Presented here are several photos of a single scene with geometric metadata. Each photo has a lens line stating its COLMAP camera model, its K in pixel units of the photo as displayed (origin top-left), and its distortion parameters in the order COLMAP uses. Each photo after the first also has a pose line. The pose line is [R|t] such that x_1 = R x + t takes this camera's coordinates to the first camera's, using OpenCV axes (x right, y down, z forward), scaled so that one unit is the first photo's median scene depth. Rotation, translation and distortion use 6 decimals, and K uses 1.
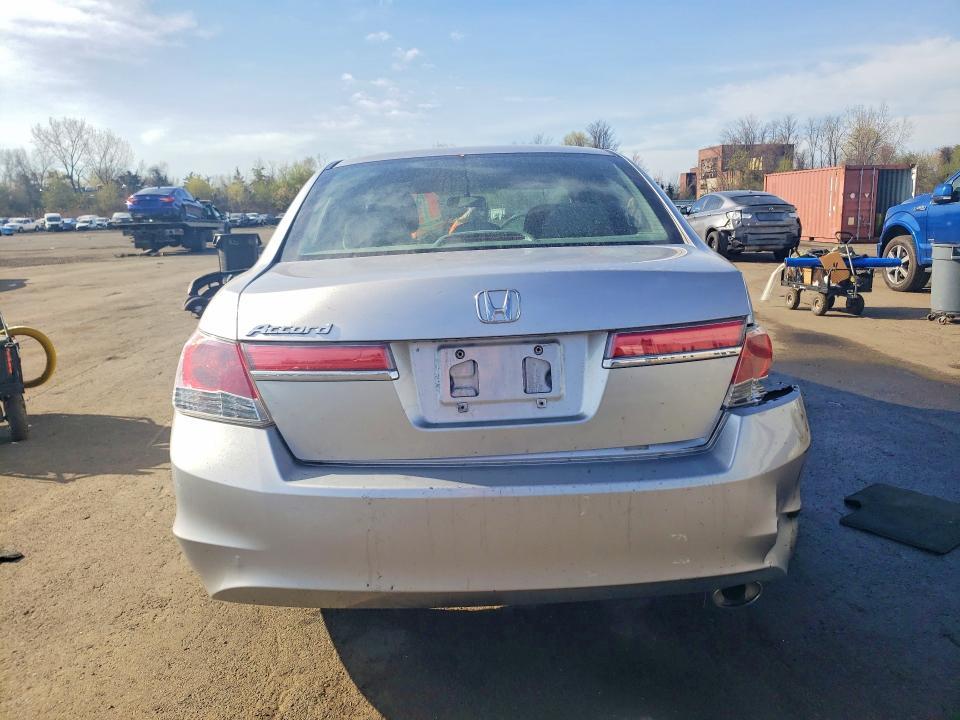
lens RADIAL K [[727.4, 0, 457.0], [0, 727.4, 358.0], [0, 0, 1]] dist [0.016876, 0.002387]
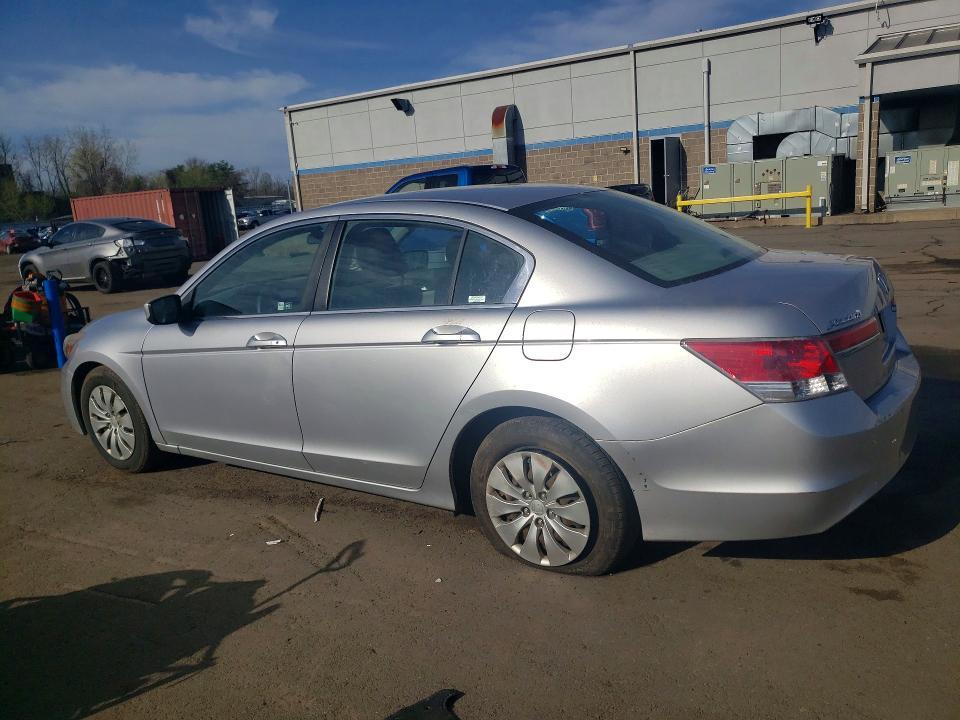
lens RADIAL K [[762.7, 0, 480.0], [0, 762.7, 360.0], [0, 0, 1]] dist [0.003703, 0.001629]
pose [[0.595237, -0.197092, 0.779004, -0.146250], [0.224637, 0.971615, 0.074179, -0.018112], [-0.771512, 0.130839, 0.622616, 0.049887]]
